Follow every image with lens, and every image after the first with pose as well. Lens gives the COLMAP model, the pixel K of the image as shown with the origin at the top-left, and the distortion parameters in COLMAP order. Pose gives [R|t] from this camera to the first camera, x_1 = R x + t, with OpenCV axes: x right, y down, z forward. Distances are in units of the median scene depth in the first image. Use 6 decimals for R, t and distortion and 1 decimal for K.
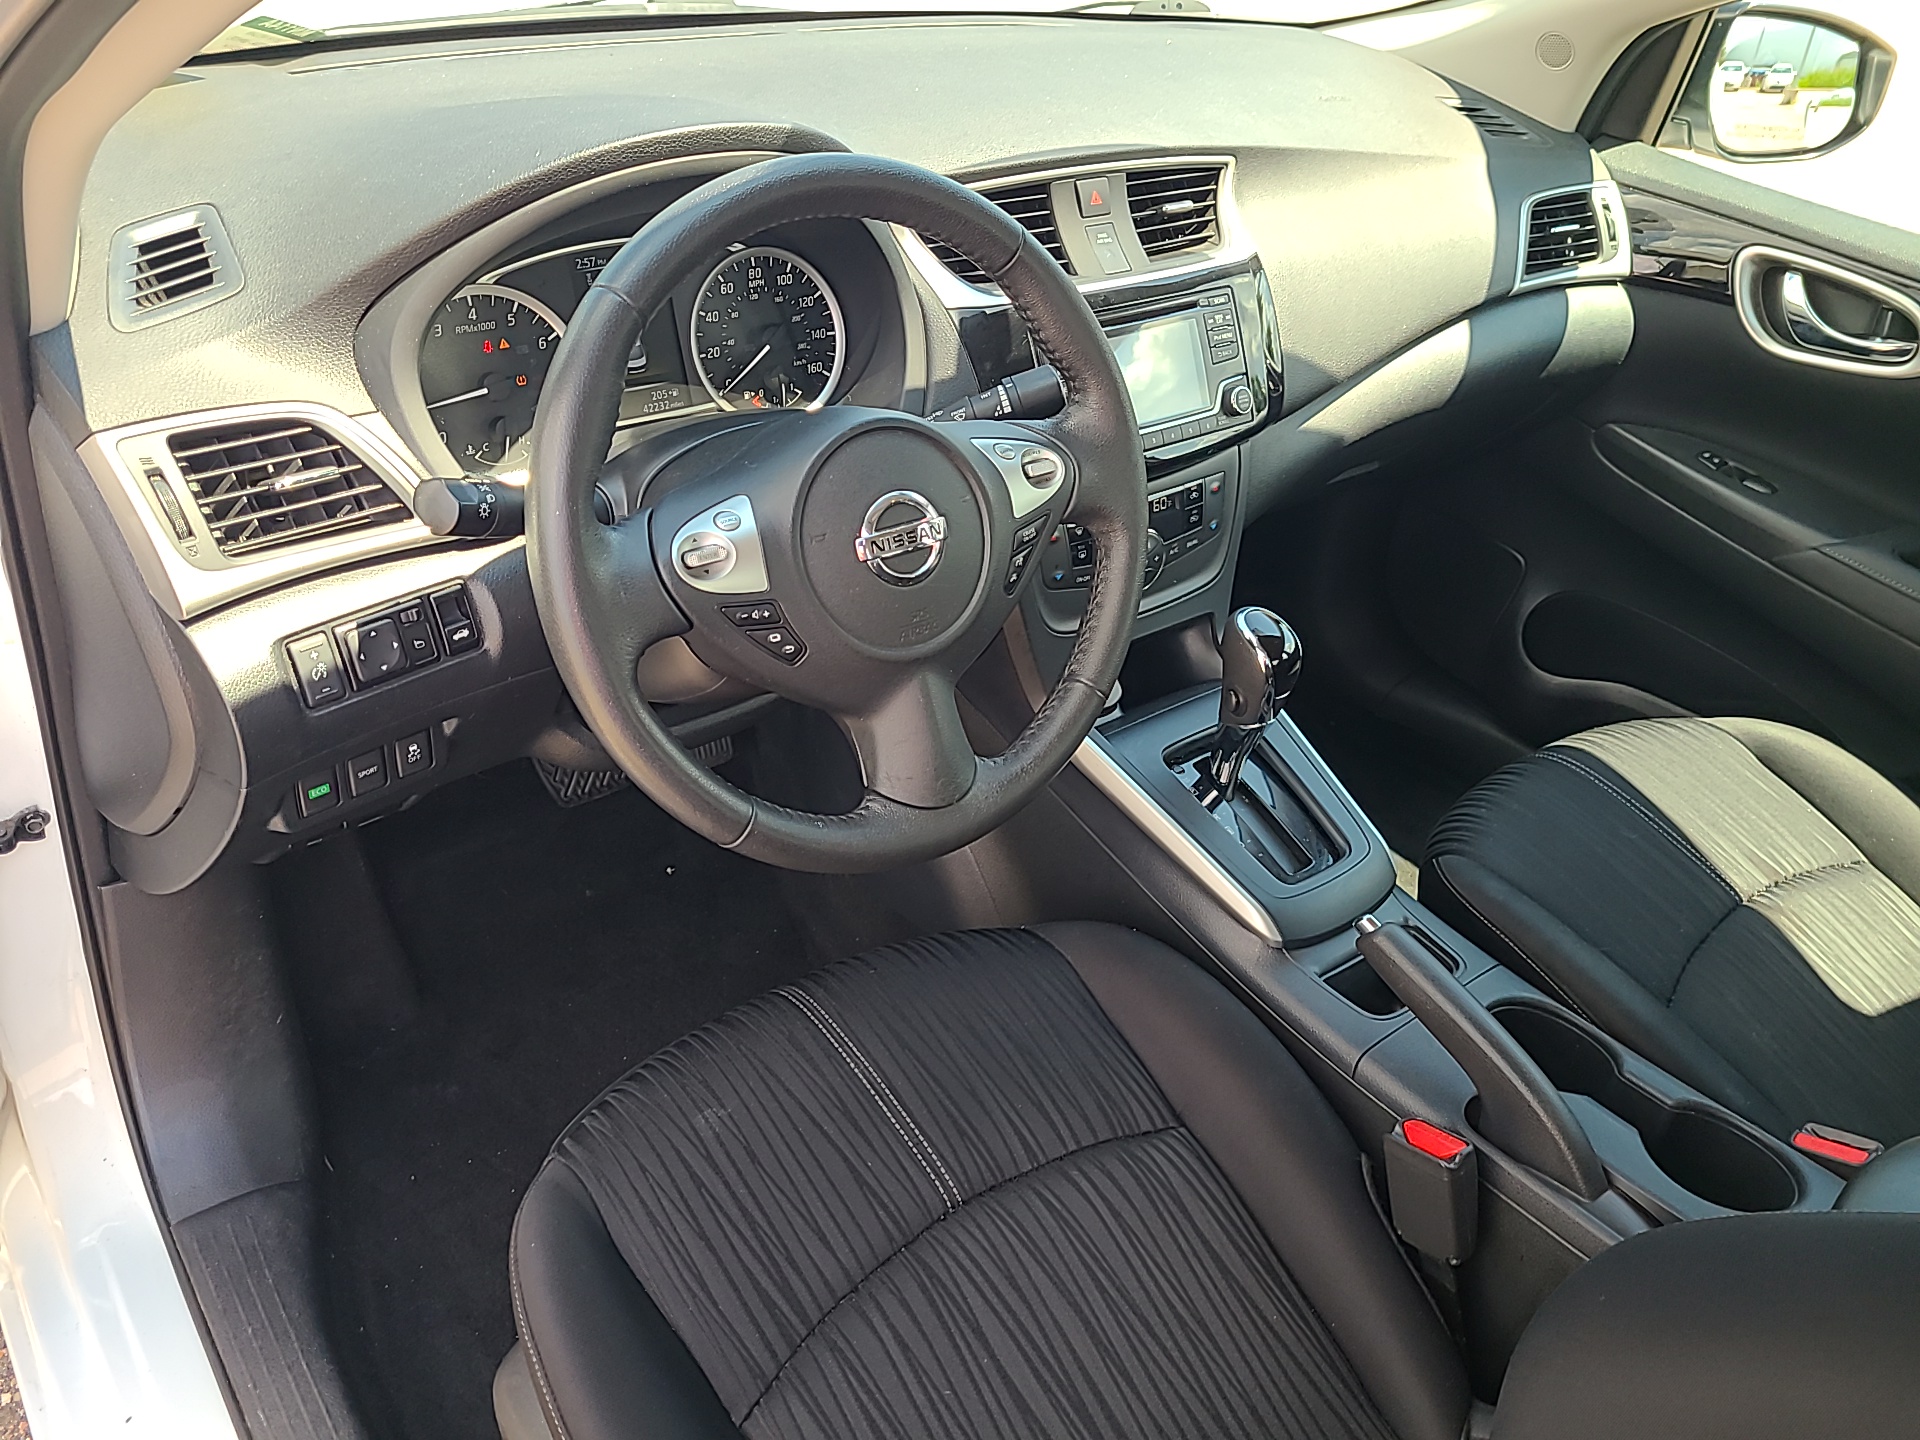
lens RADIAL K [[1440.7, 0, 957.6], [0, 1440.7, 704.8], [0, 0, 1]] dist [0.006647, 0.002720]
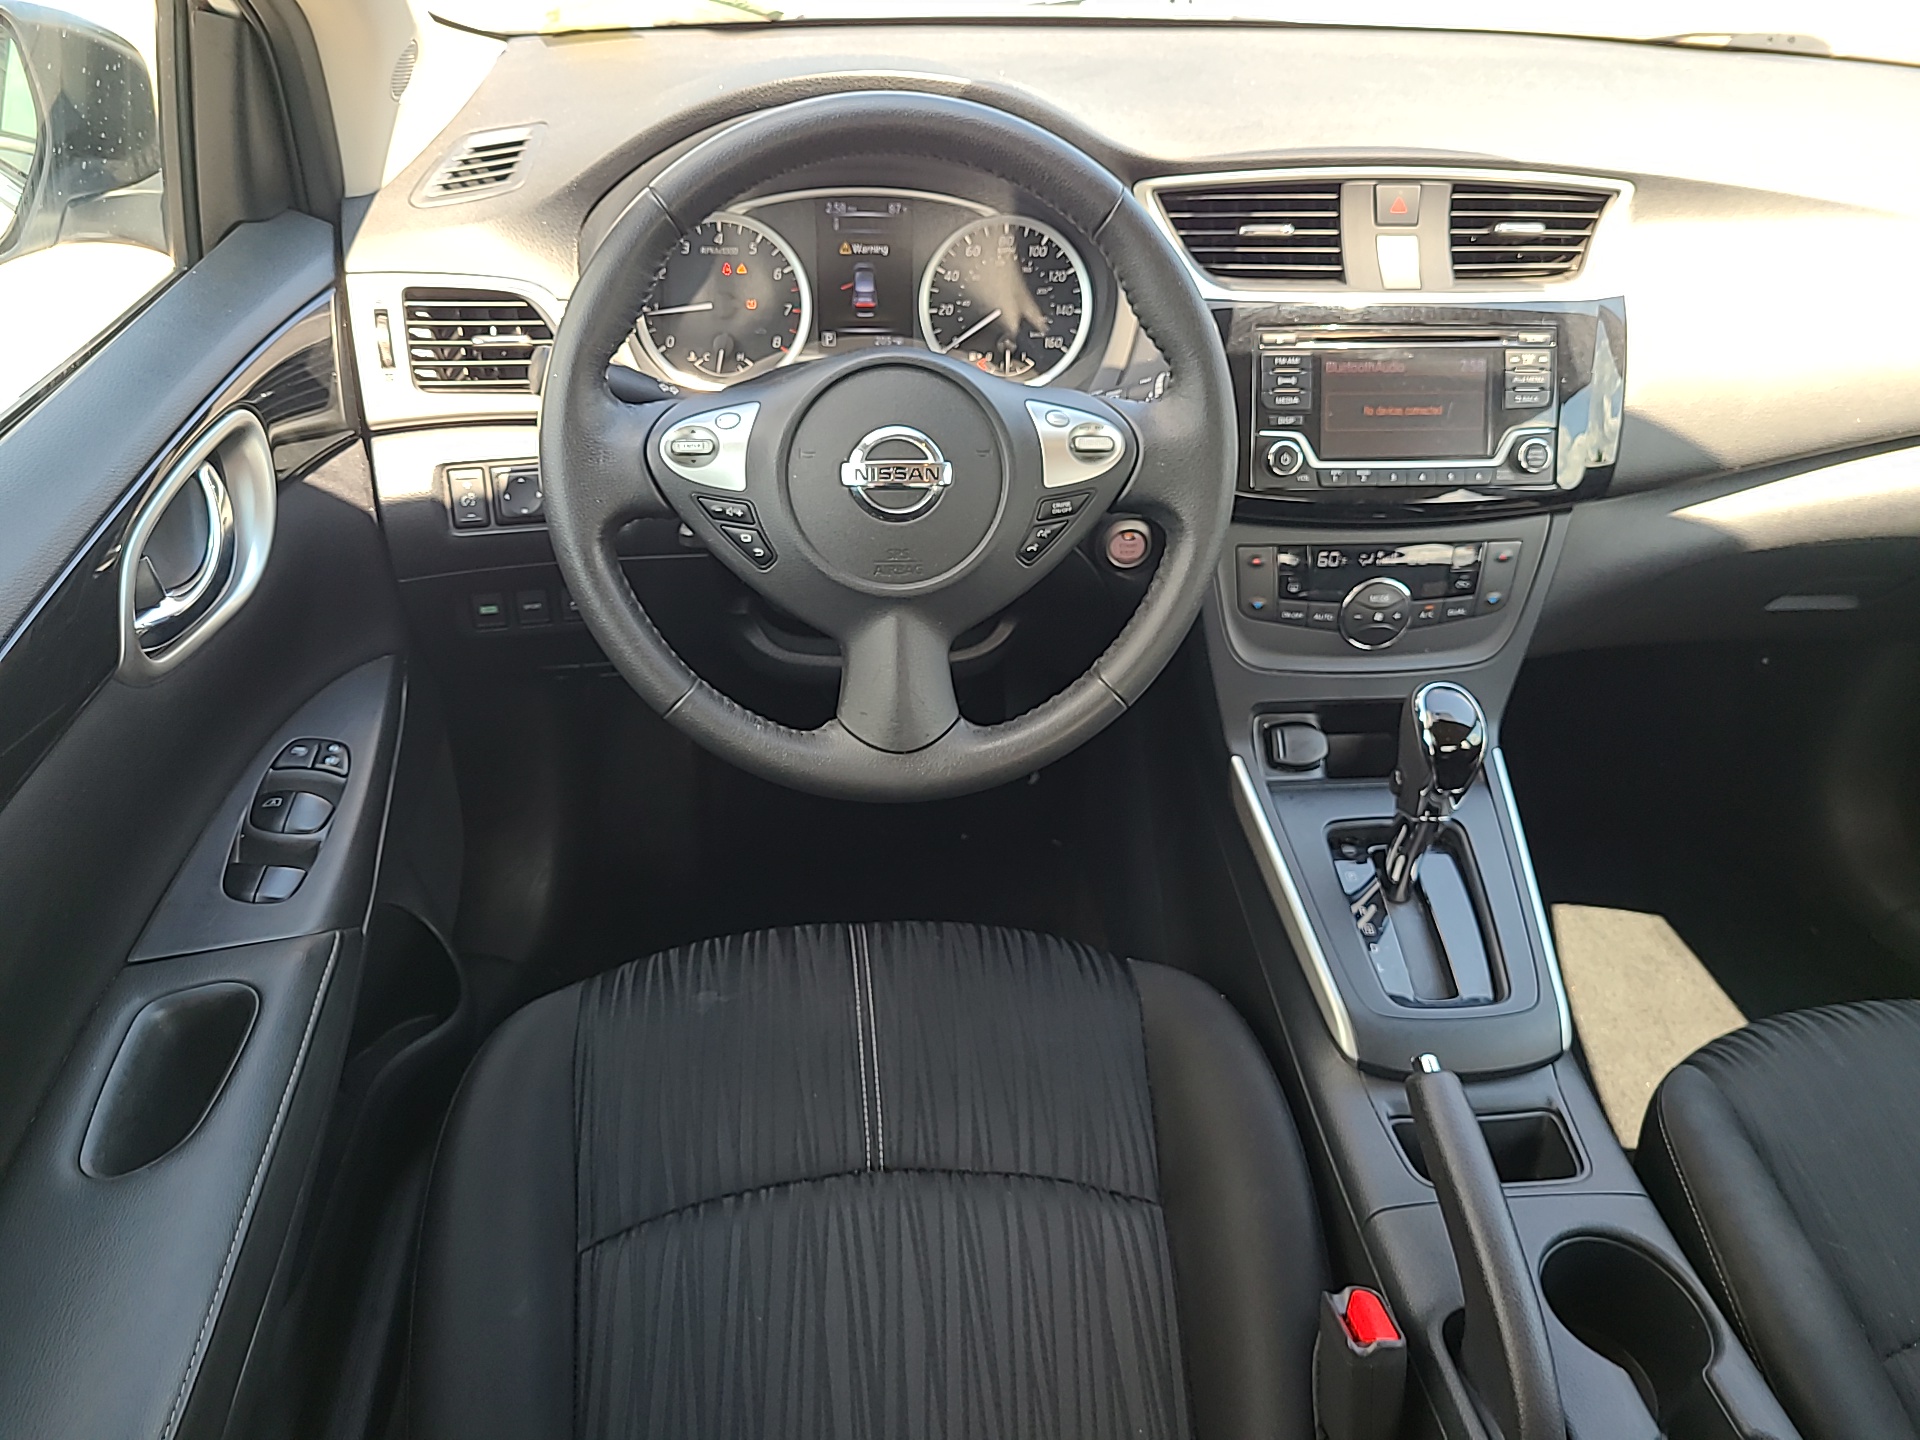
lens RADIAL K [[1440.7, 0, 941.1], [0, 1440.7, 714.8], [0, 0, 1]] dist [0.006647, 0.002720]
pose [[0.845852, 0.251352, -0.470486, 0.420039], [-0.268483, 0.962764, 0.031661, 0.005253], [0.460925, 0.099536, 0.881840, 0.118331]]
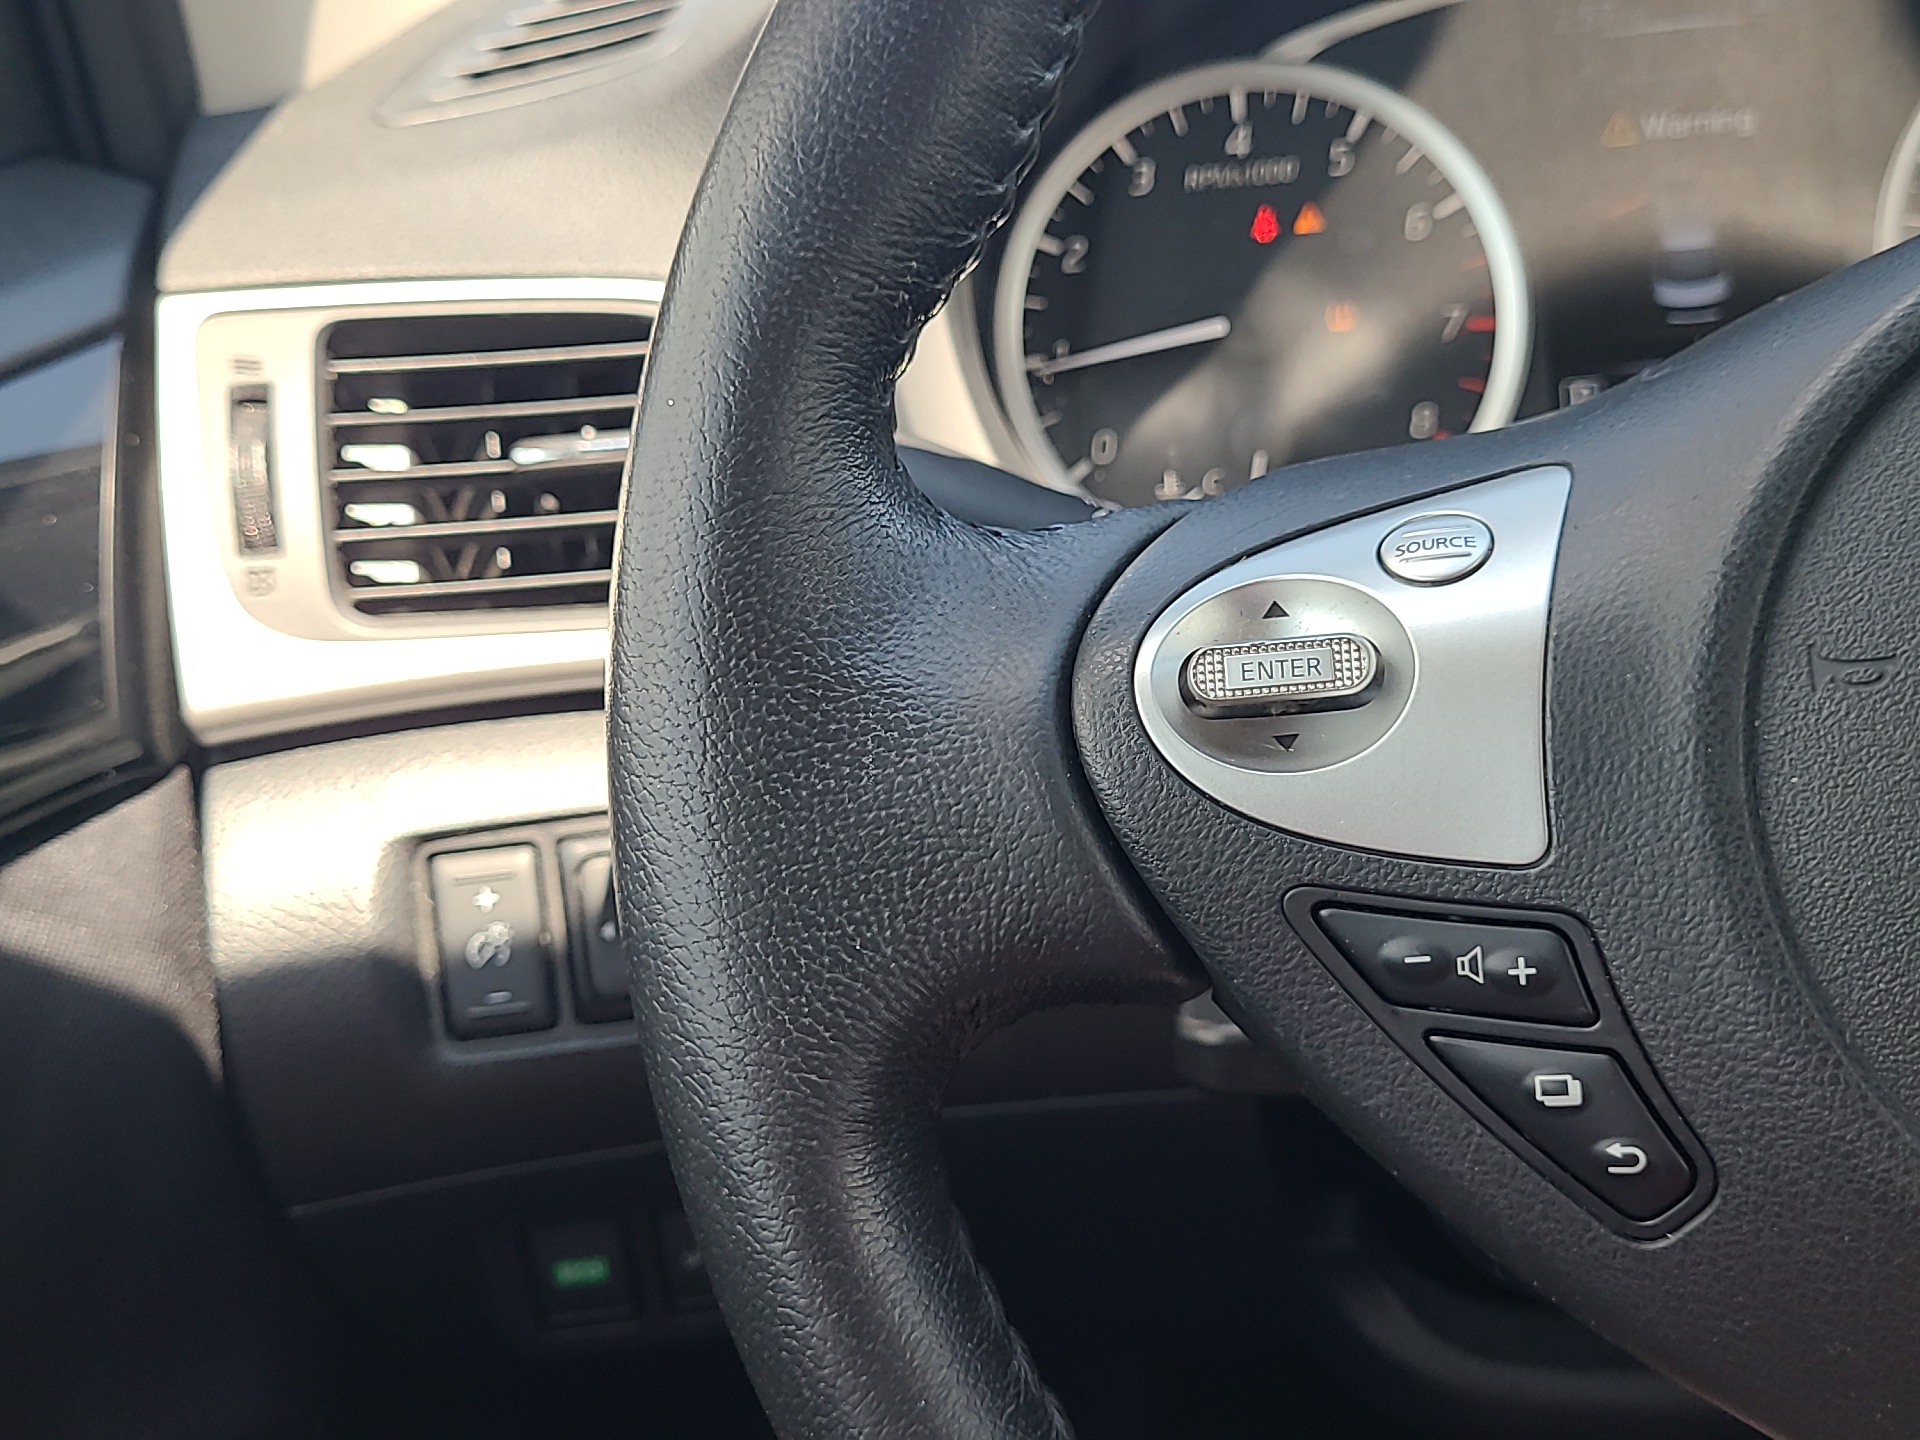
lens RADIAL K [[2195.6, 0, 948.7], [0, 2195.6, 766.4], [0, 0, 1]] dist [-0.011302, 0.000000]
pose [[0.717122, 0.099677, -0.689783, 0.024568], [-0.238142, 0.965195, -0.108105, -0.028919], [0.655000, 0.241791, 0.715900, 0.554760]]
